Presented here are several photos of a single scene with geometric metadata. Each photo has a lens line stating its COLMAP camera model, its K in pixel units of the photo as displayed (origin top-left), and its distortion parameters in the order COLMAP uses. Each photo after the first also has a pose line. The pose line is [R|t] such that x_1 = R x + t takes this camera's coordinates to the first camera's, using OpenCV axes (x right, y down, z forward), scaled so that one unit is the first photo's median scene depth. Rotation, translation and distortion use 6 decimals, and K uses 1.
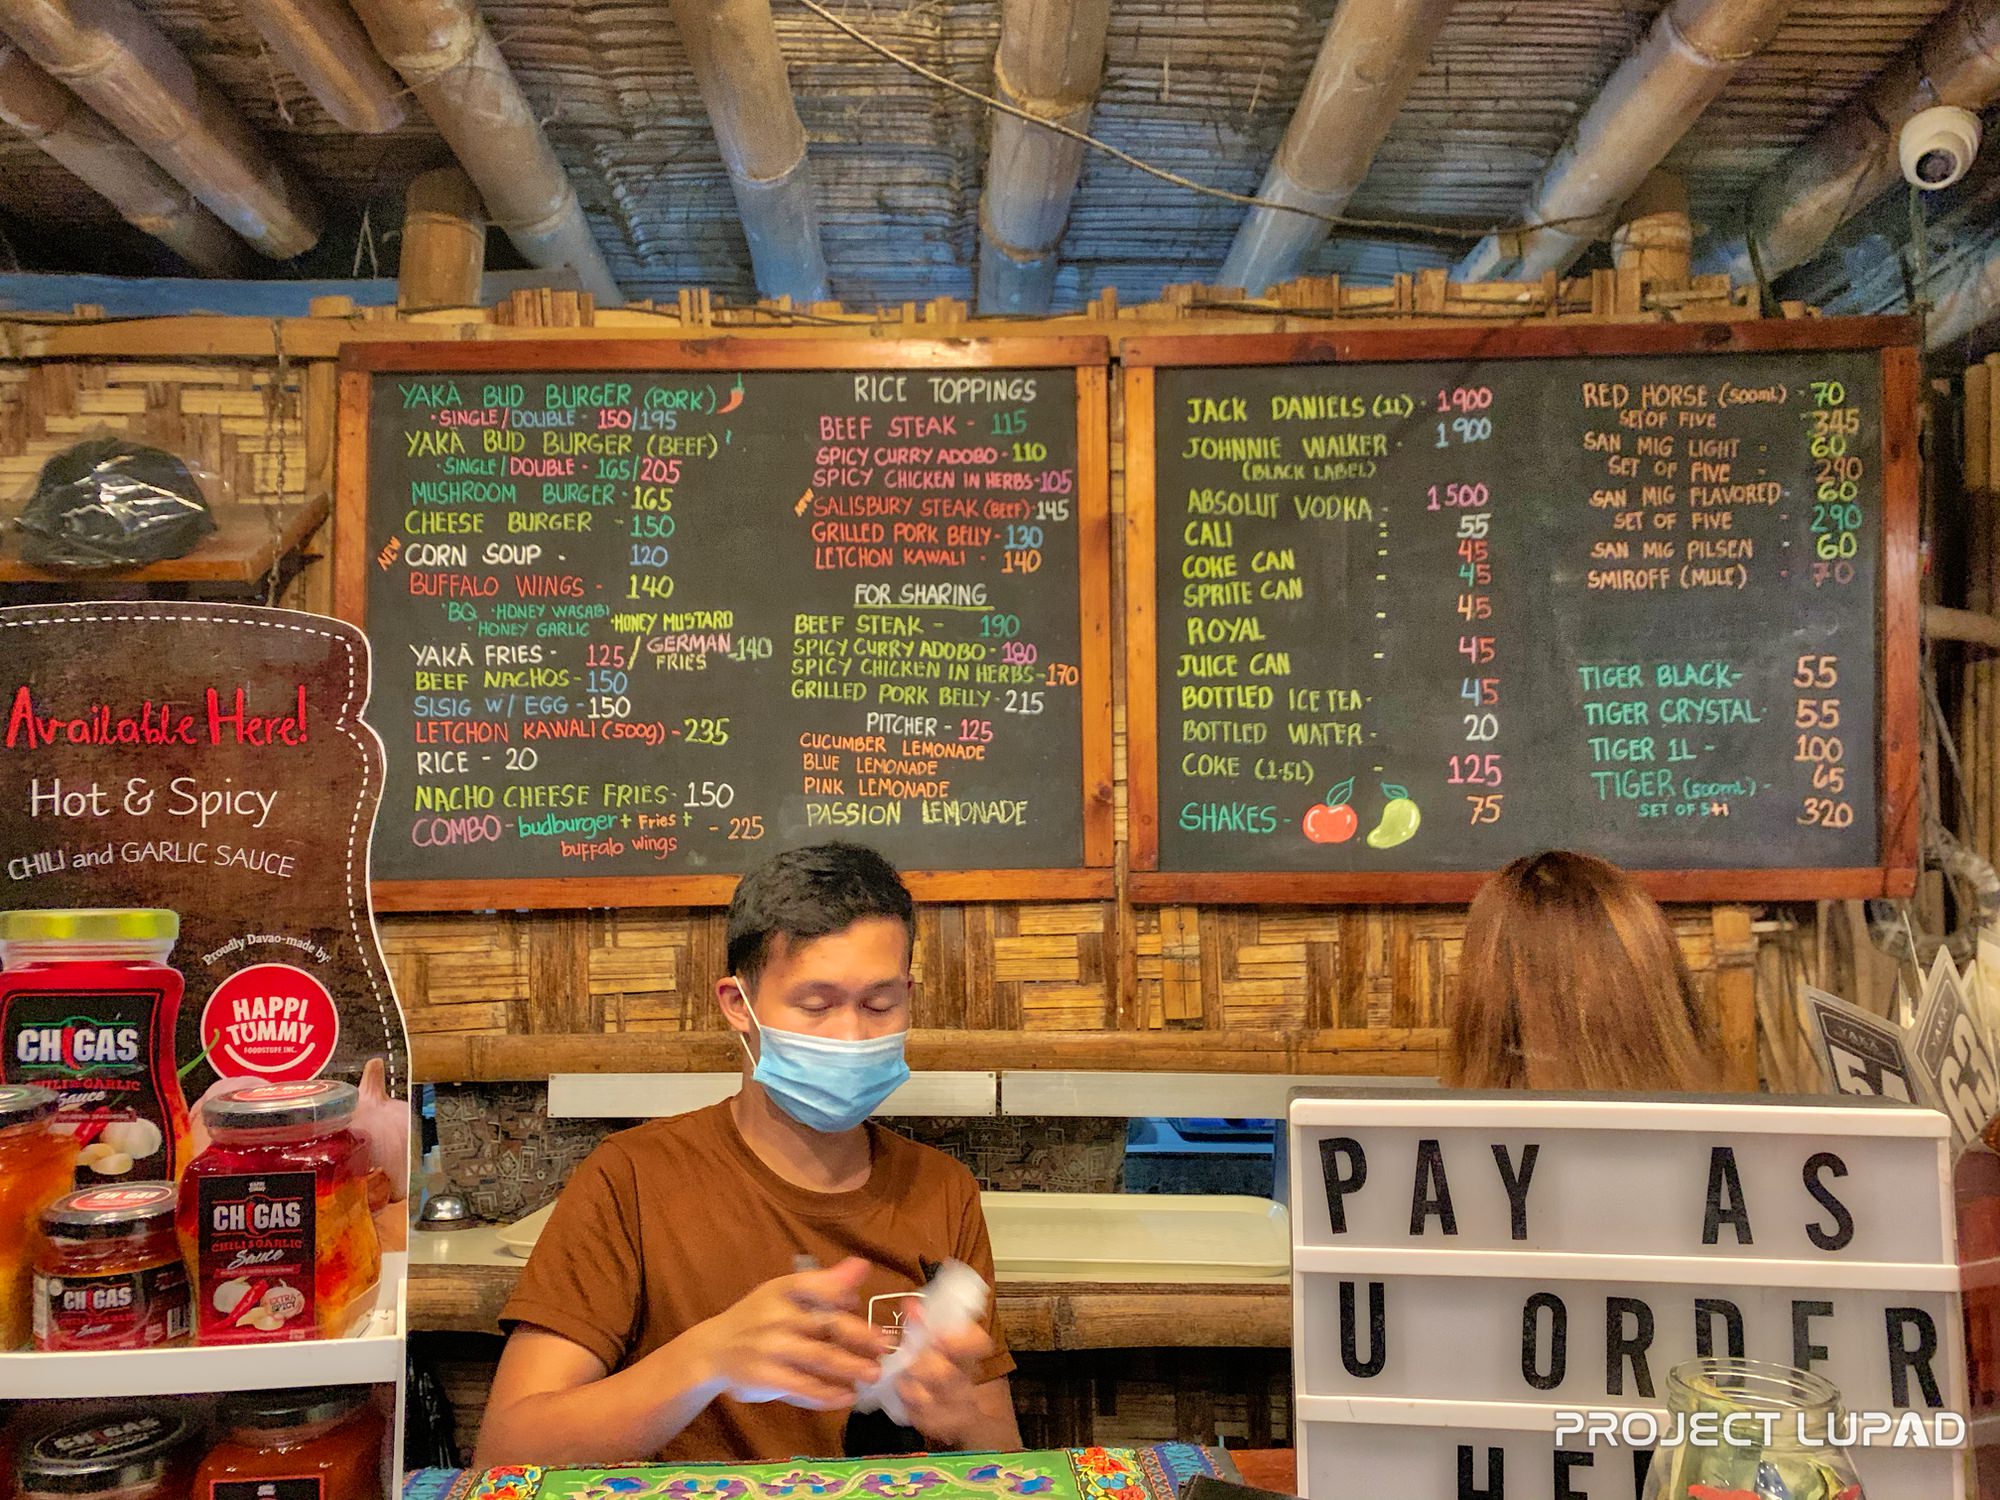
lens RADIAL K [[1528.0, 0, 999.9], [0, 1528.0, 737.3], [0, 0, 1]] dist [0.014378, -0.003819]
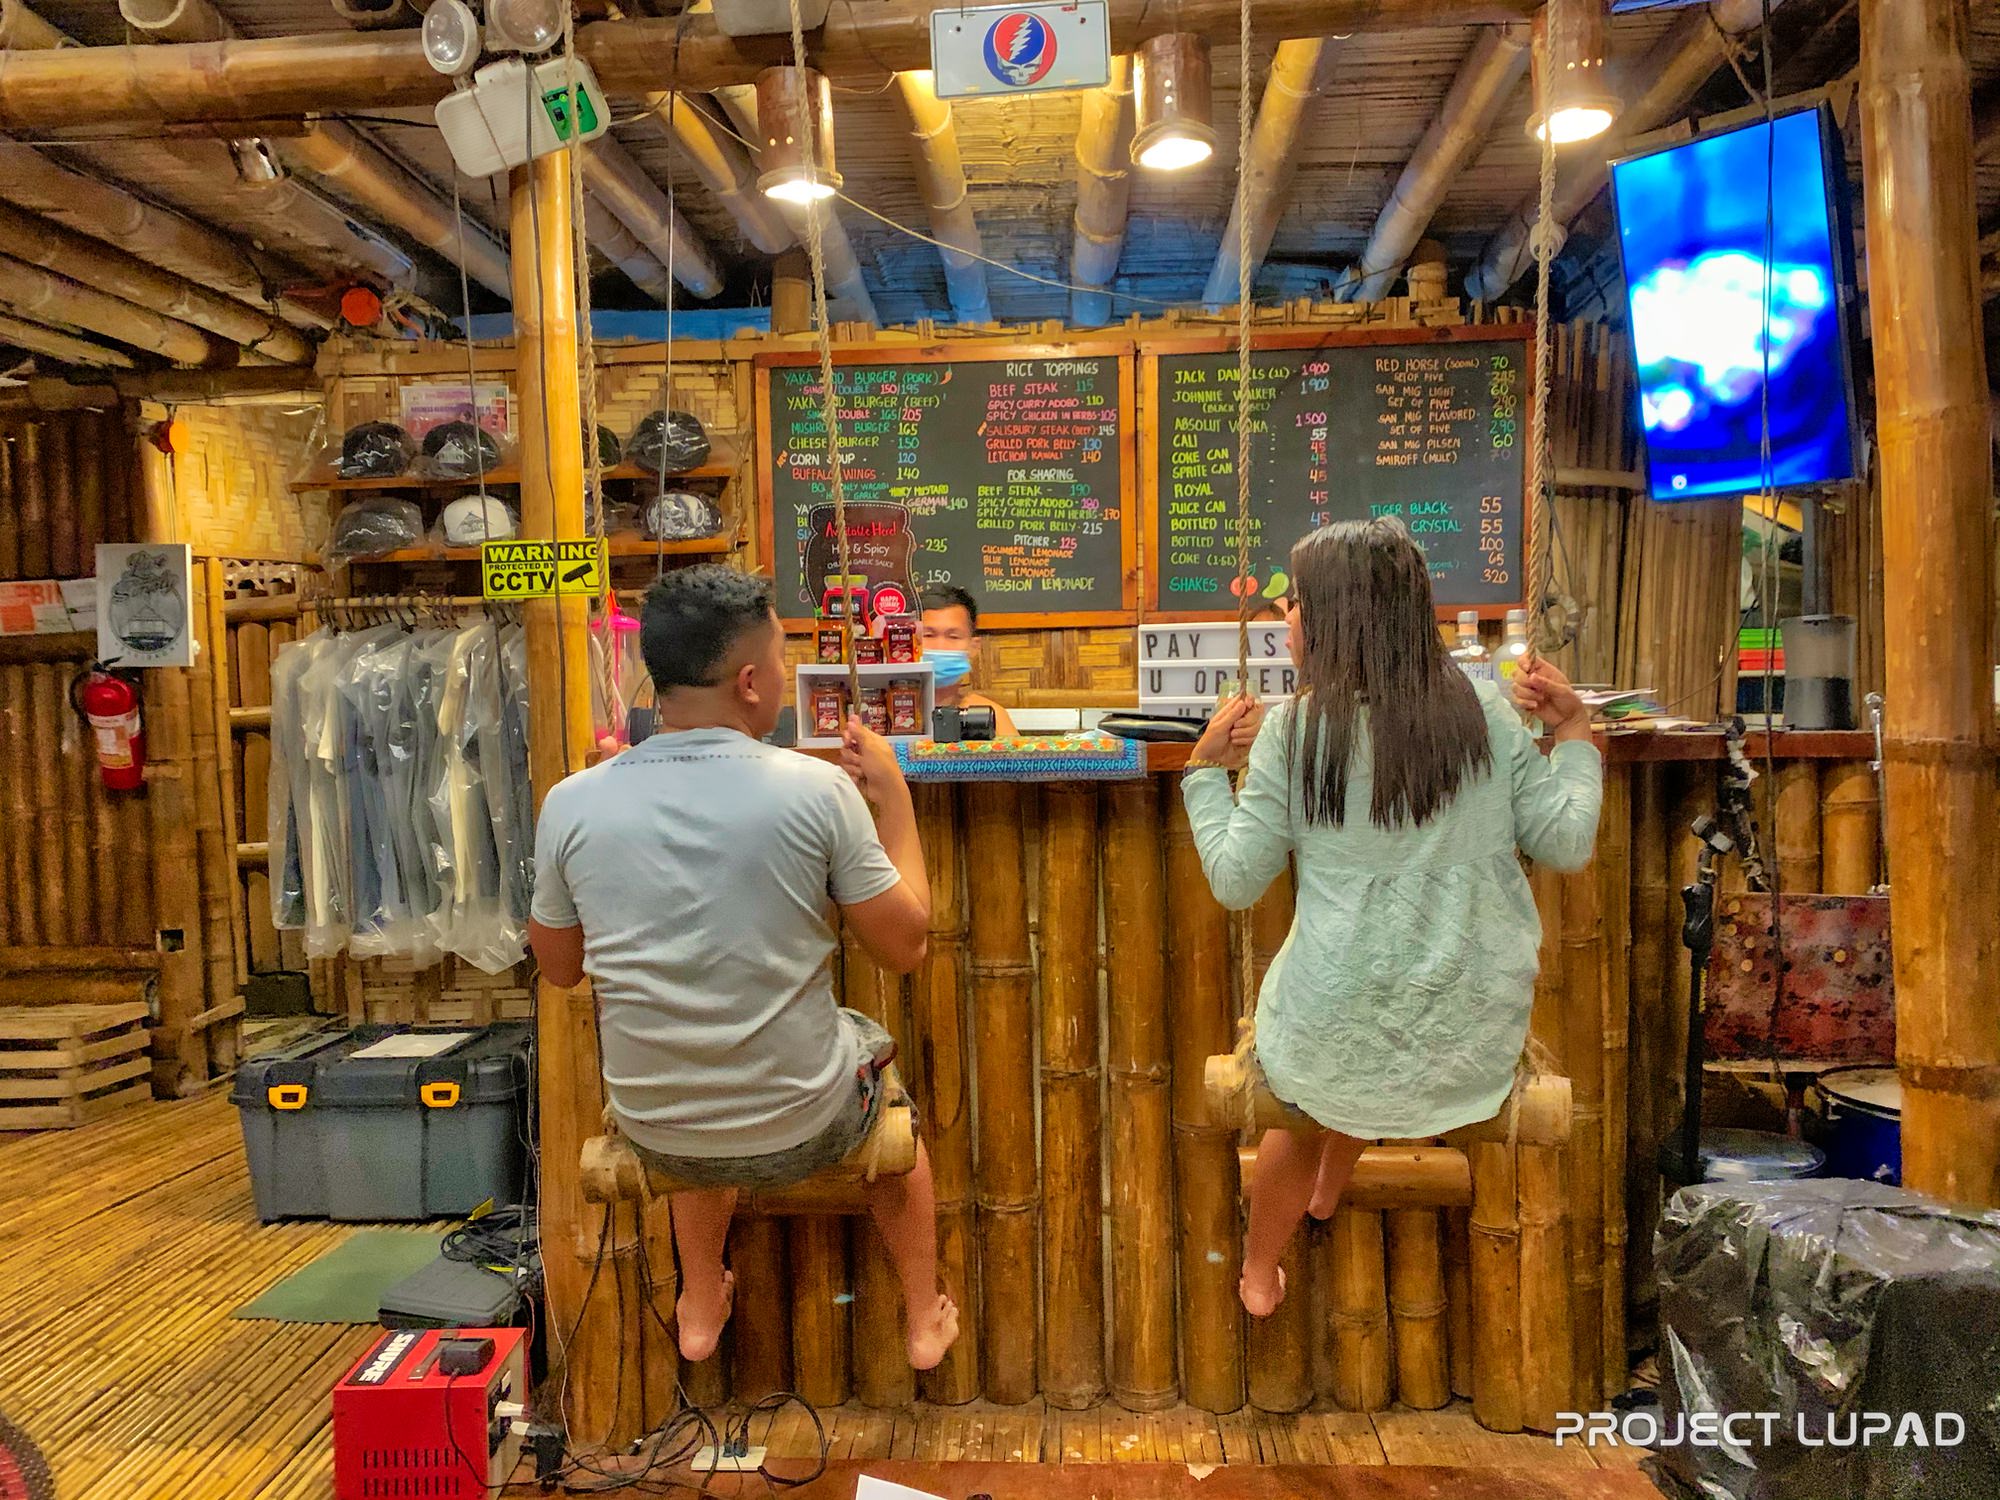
lens RADIAL K [[1574.6, 0, 990.0], [0, 1574.6, 745.3], [0, 0, 1]] dist [0.126509, -0.260448]
pose [[0.996681, -0.003274, -0.081338, 0.049798], [0.011772, 0.994485, 0.104213, 0.043001], [0.080548, -0.104825, 0.991223, -1.104683]]
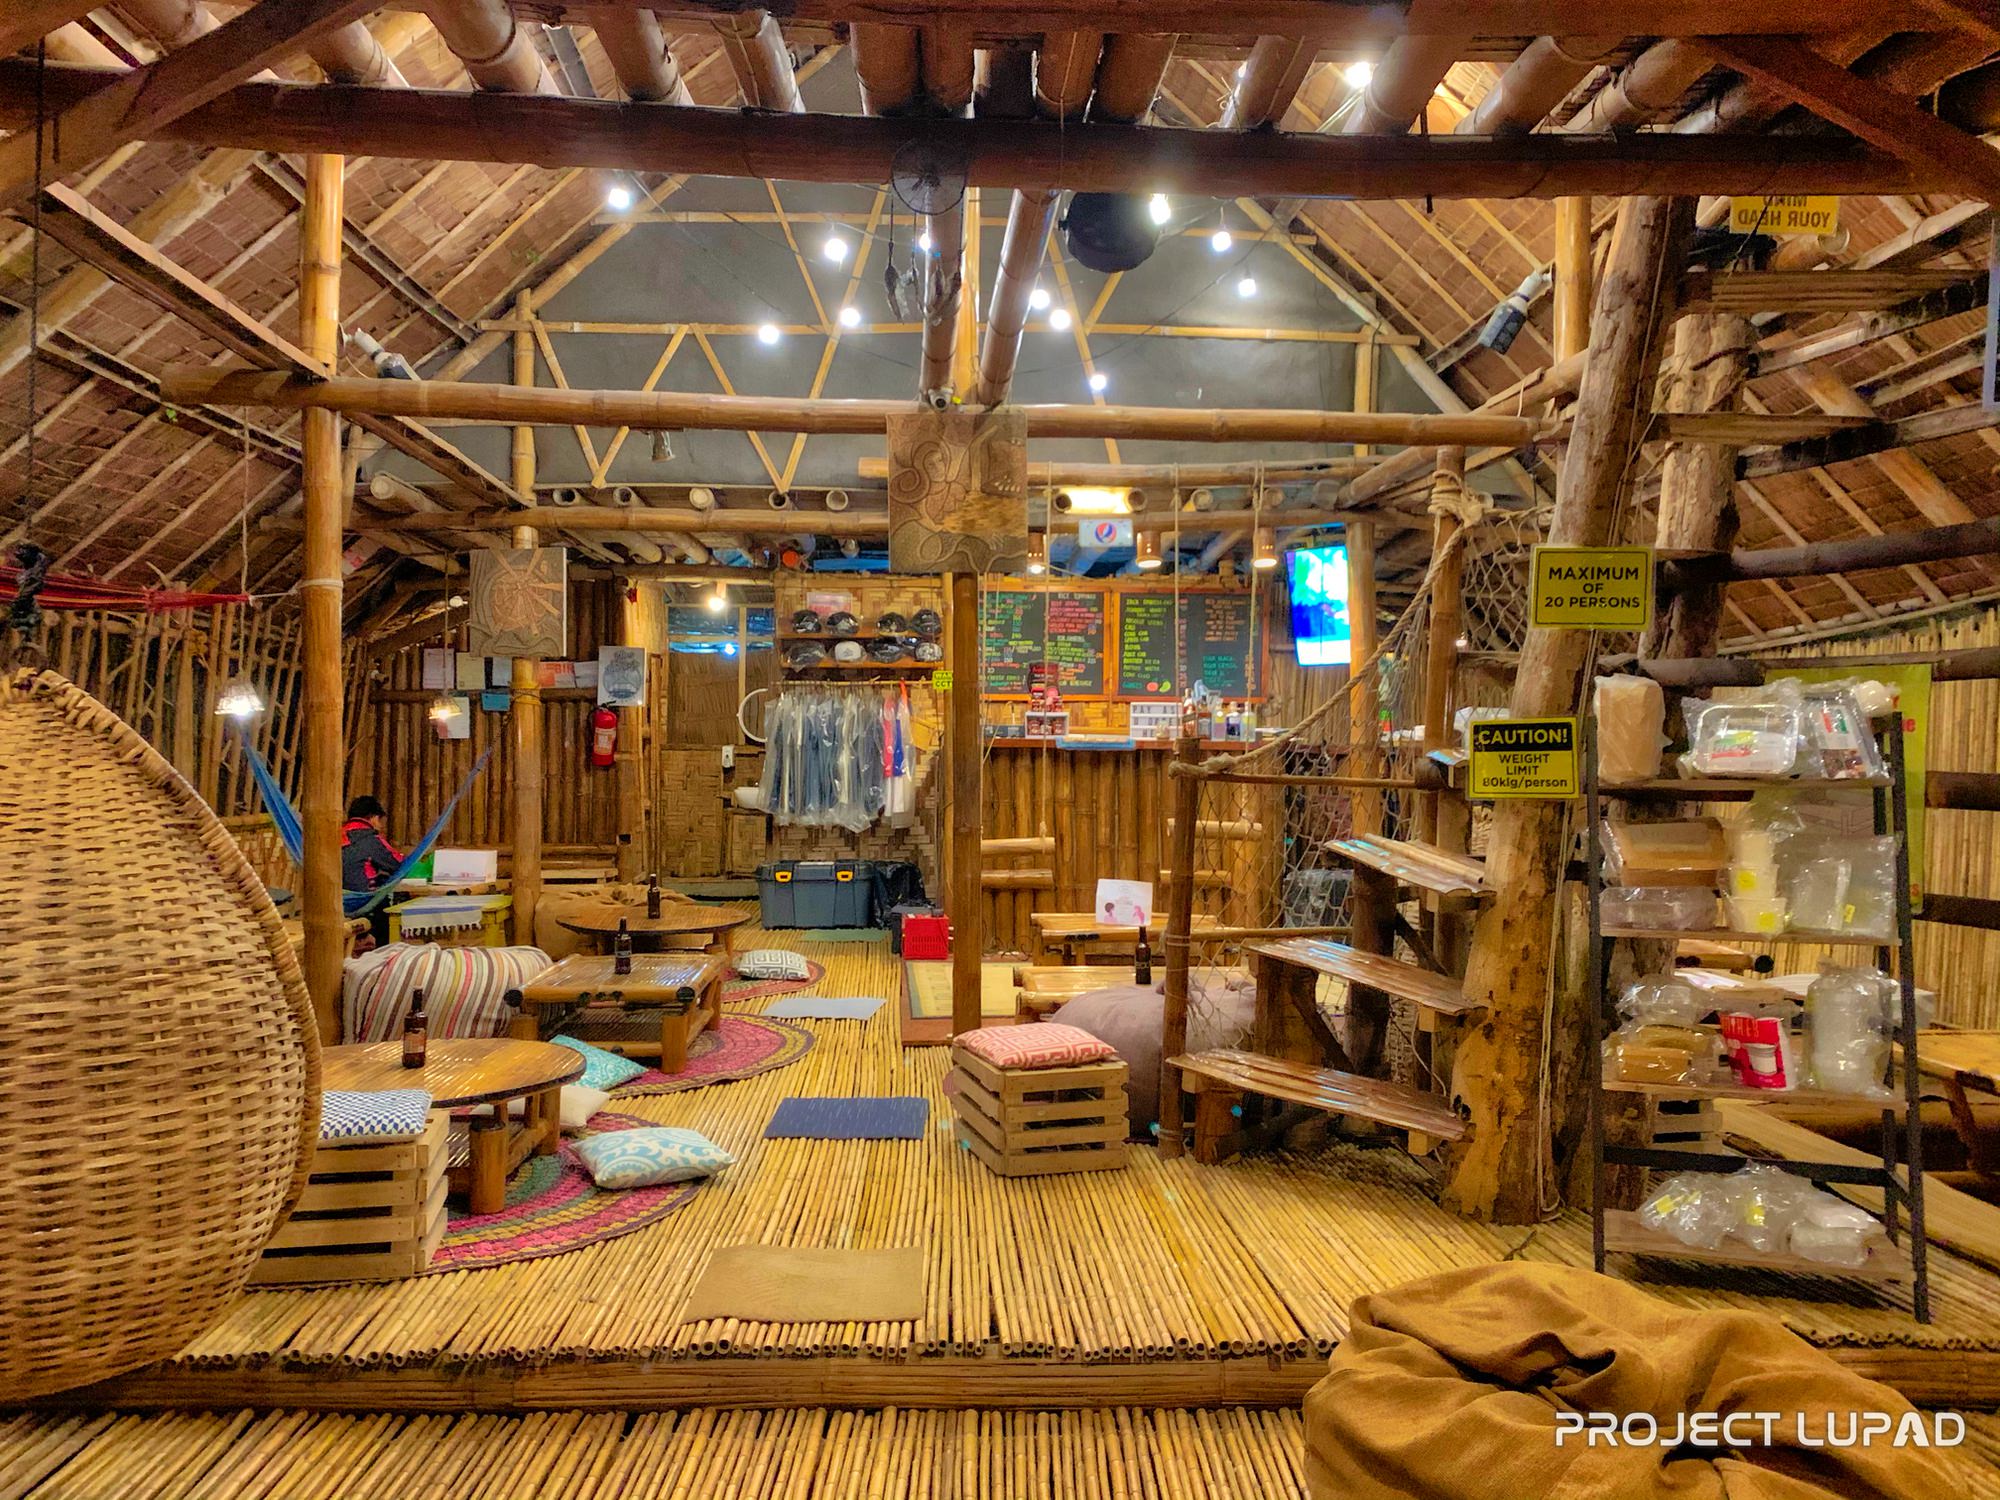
lens RADIAL K [[1528.0, 0, 999.9], [0, 1528.0, 737.3], [0, 0, 1]] dist [0.014378, -0.003819]
pose [[0.999272, 0.021150, 0.031757, -0.429637], [-0.023004, 0.997981, 0.059202, -0.062038], [-0.030441, -0.059890, 0.997741, -3.905876]]
